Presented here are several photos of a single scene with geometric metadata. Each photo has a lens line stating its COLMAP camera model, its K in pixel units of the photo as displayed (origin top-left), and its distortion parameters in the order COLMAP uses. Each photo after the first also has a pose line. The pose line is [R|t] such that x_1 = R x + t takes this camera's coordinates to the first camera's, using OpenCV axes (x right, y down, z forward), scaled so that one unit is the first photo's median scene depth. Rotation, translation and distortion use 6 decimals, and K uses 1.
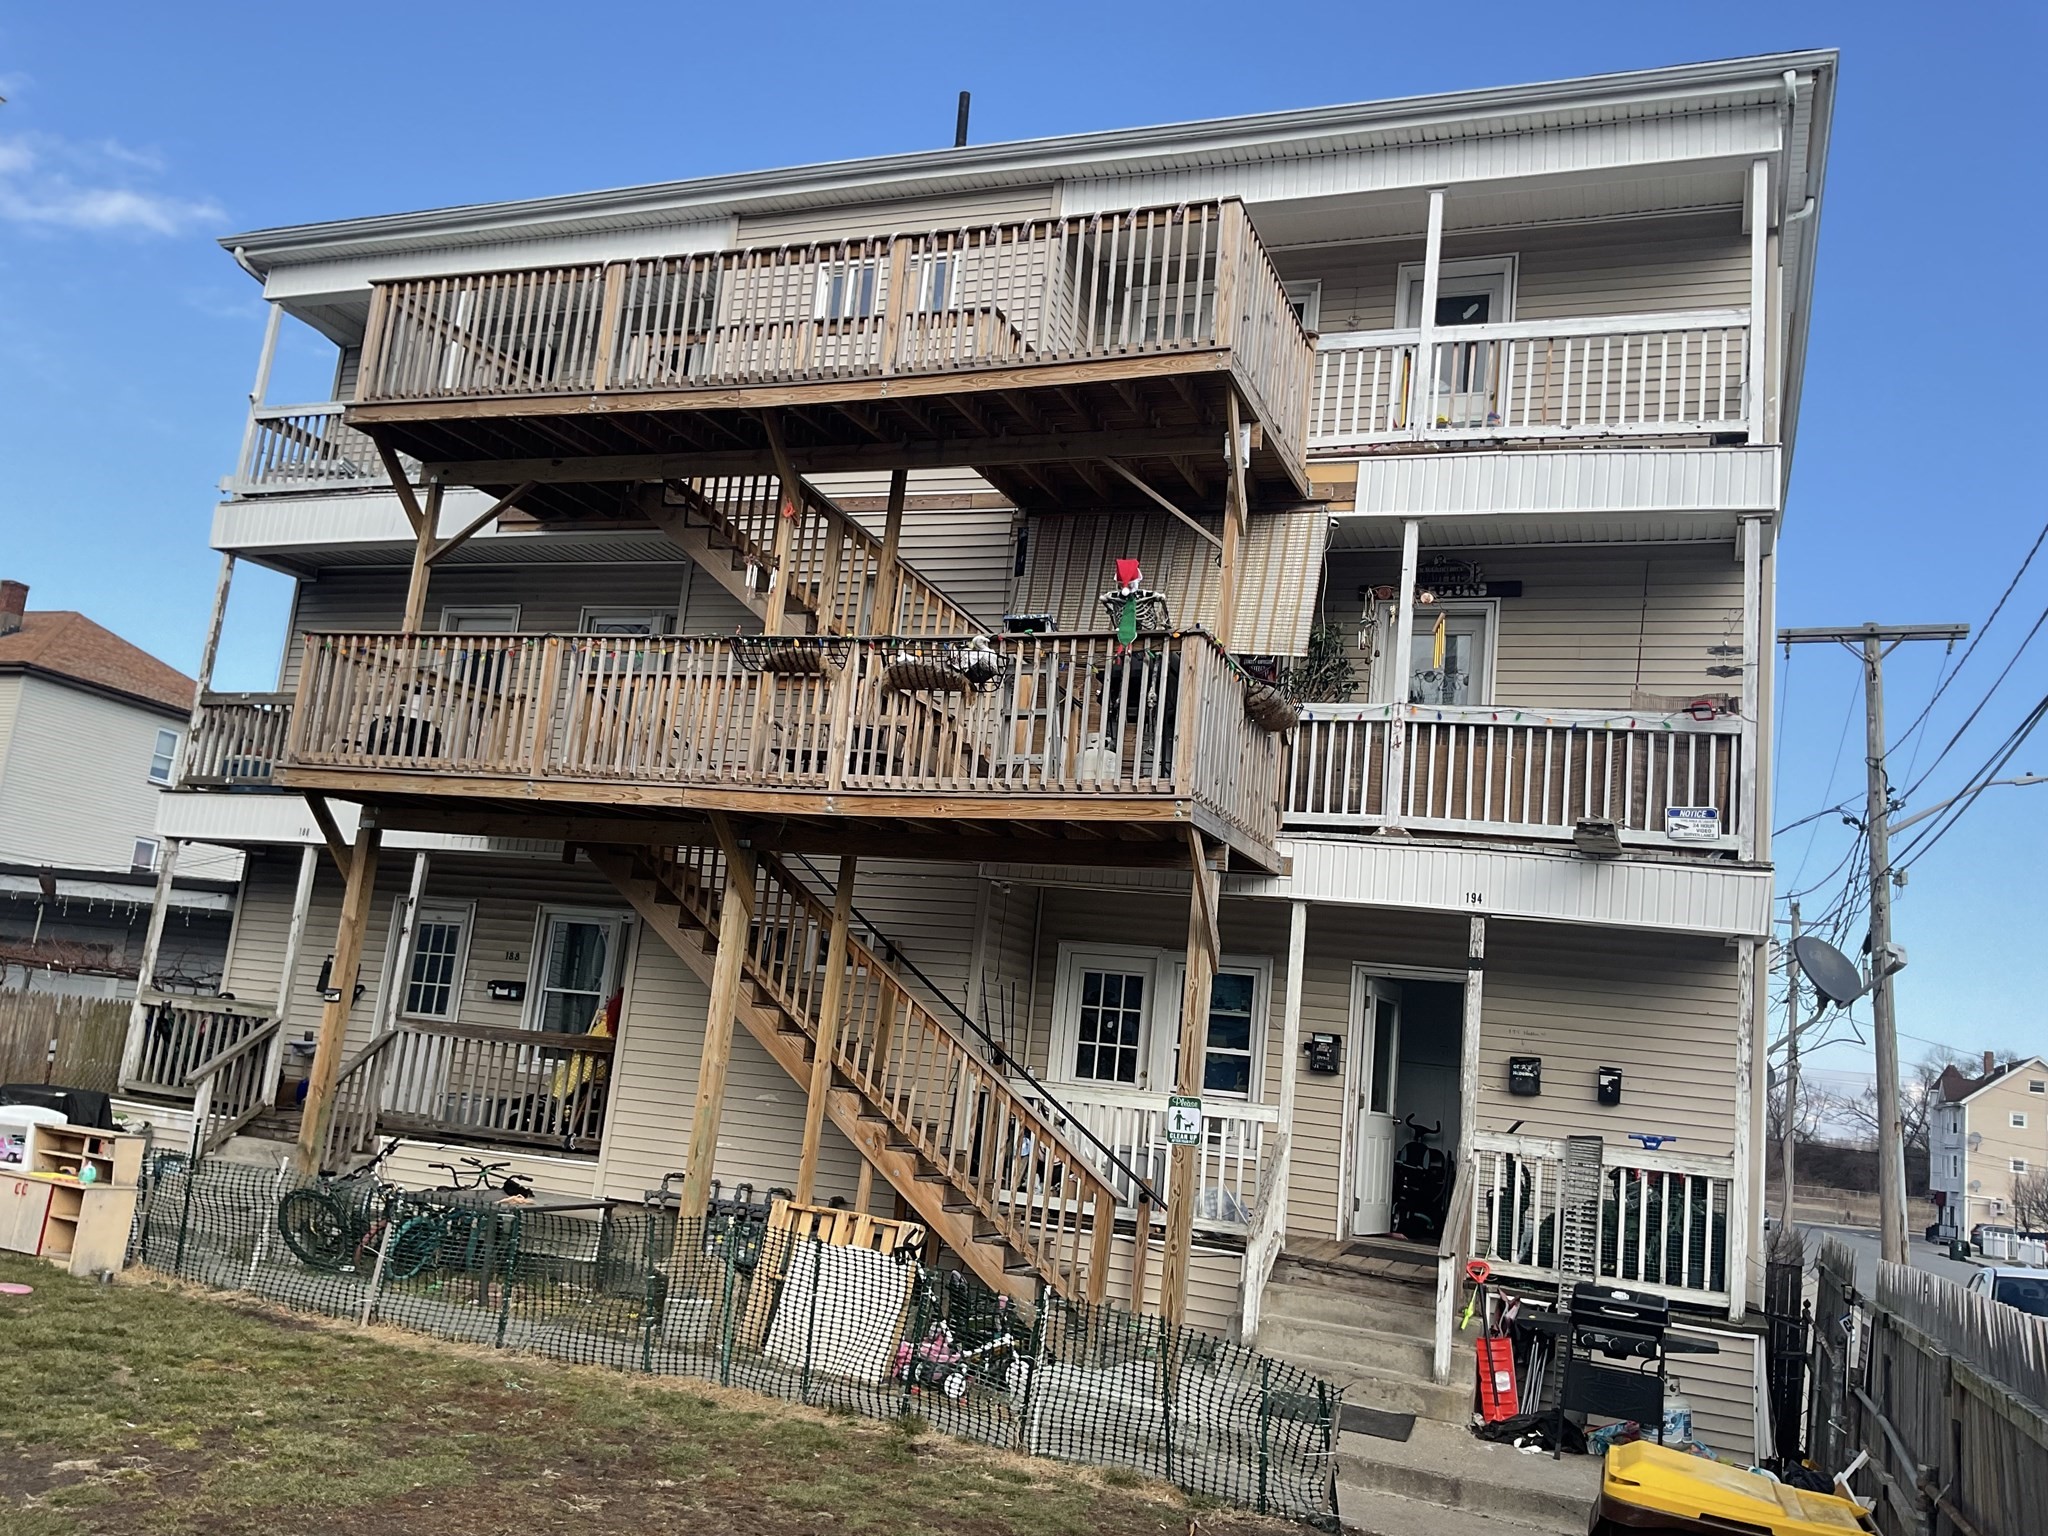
lens RADIAL K [[1717.3, 0, 1006.3], [0, 1717.3, 769.2], [0, 0, 1]] dist [0.079022, -0.145574]
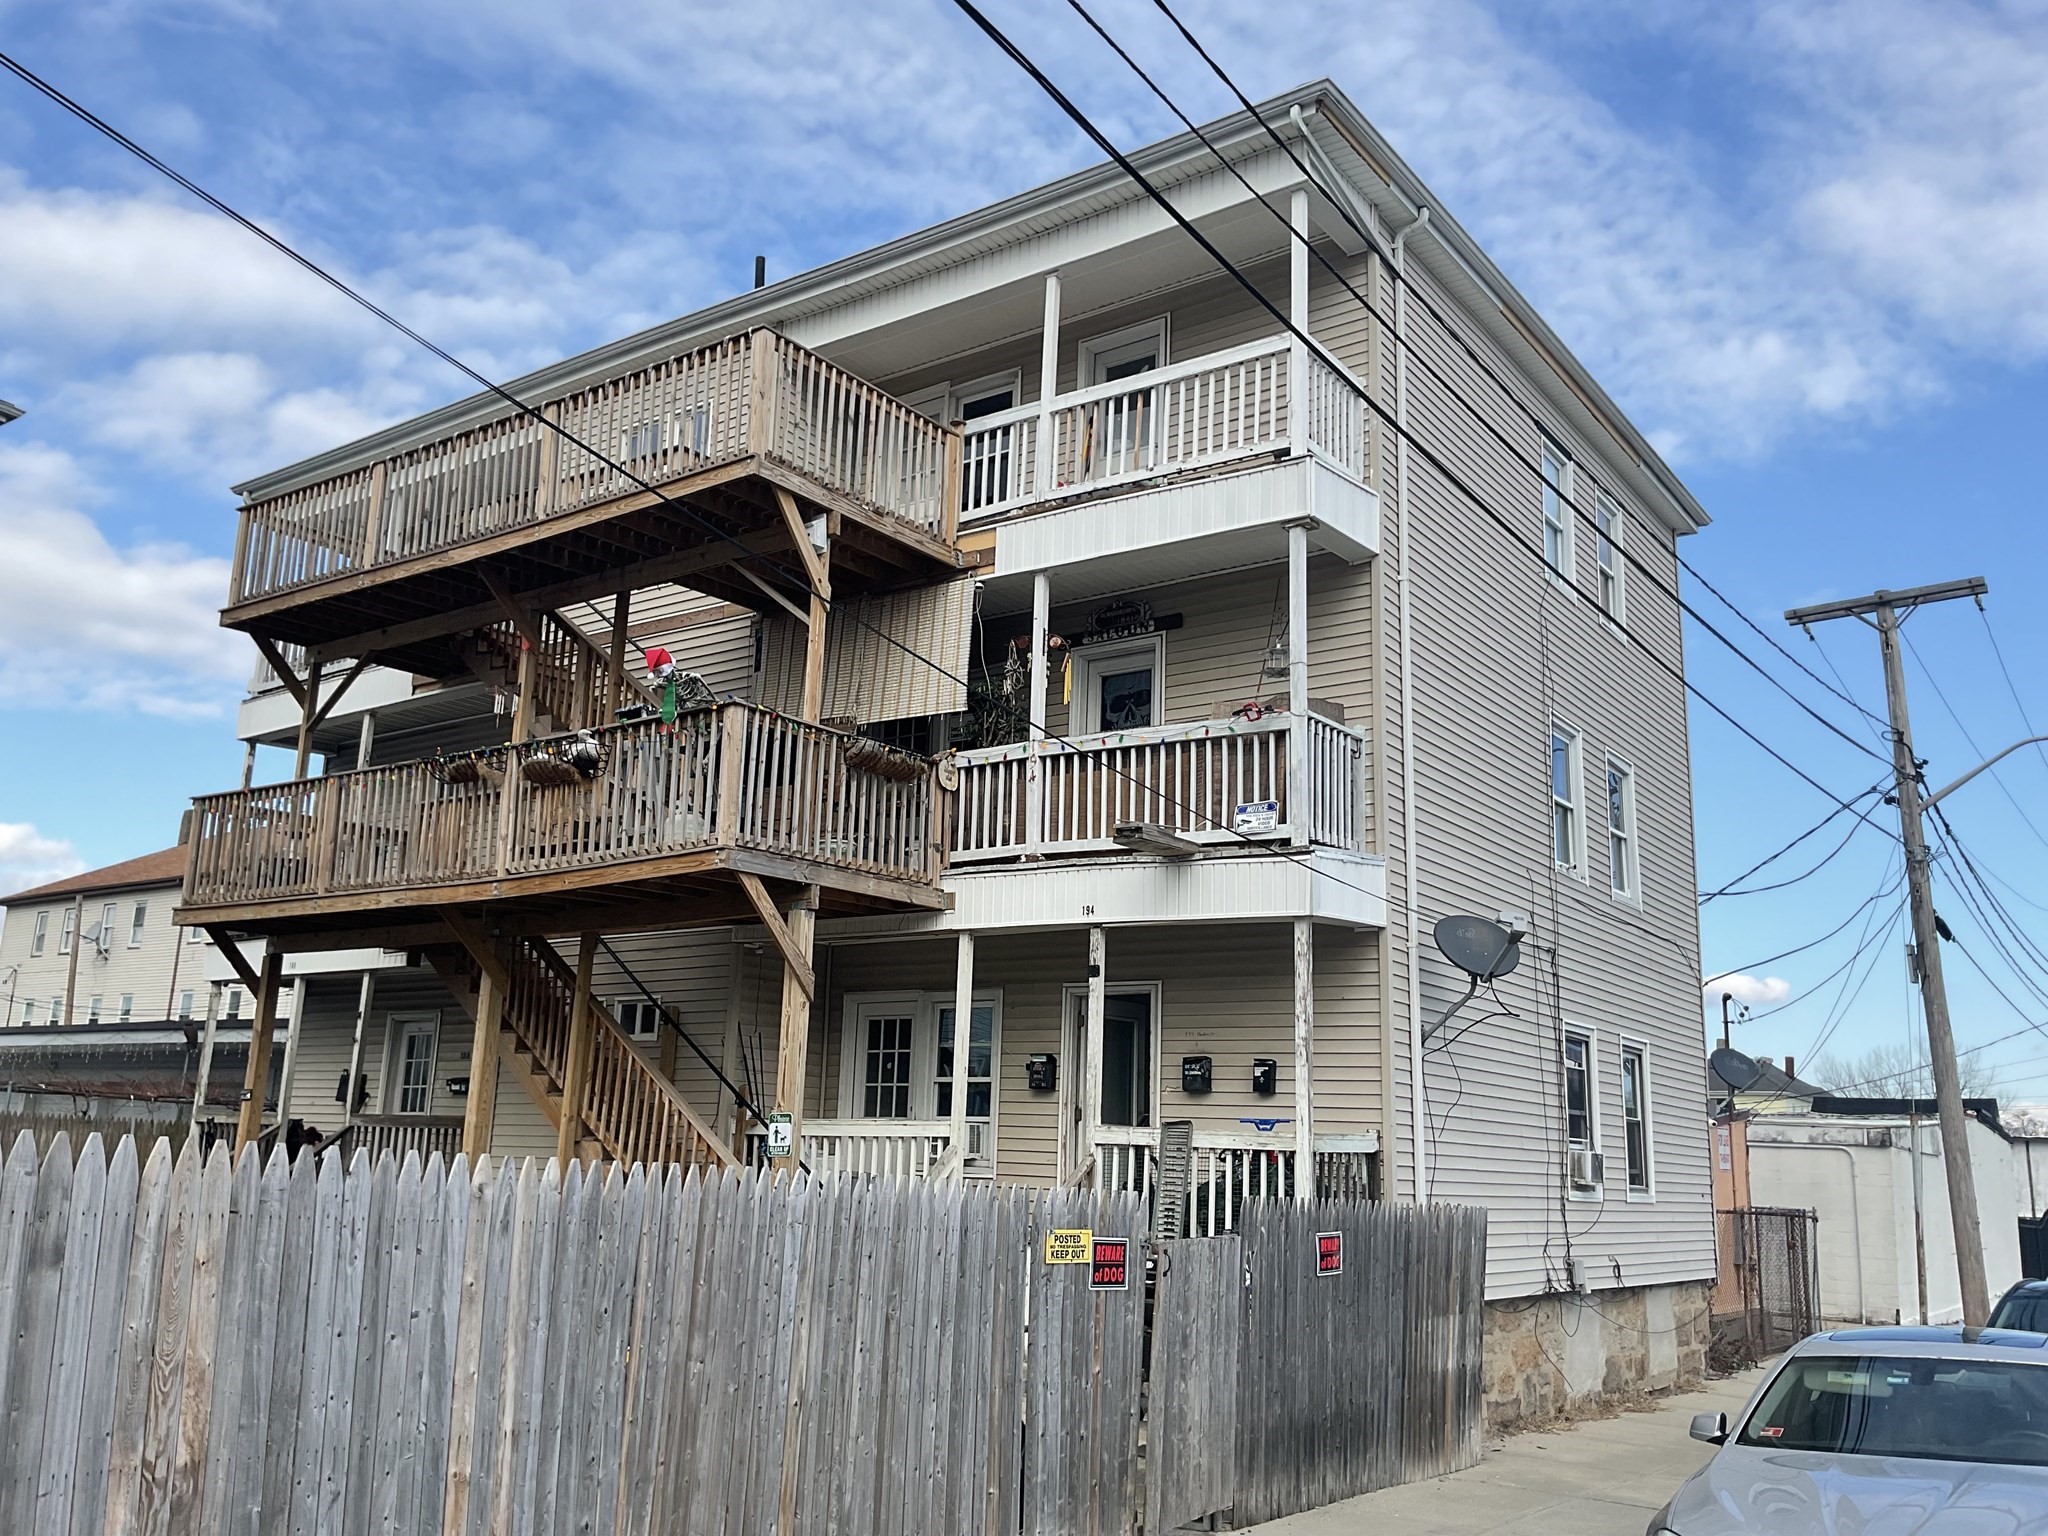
lens RADIAL K [[1717.3, 0, 1024.3], [0, 1717.3, 769.5], [0, 0, 1]] dist [0.079022, -0.145574]
pose [[0.964851, -0.125495, -0.230896, 0.466483], [0.110746, 0.990952, -0.075819, 0.061011], [0.238322, 0.047583, 0.970020, -0.053203]]
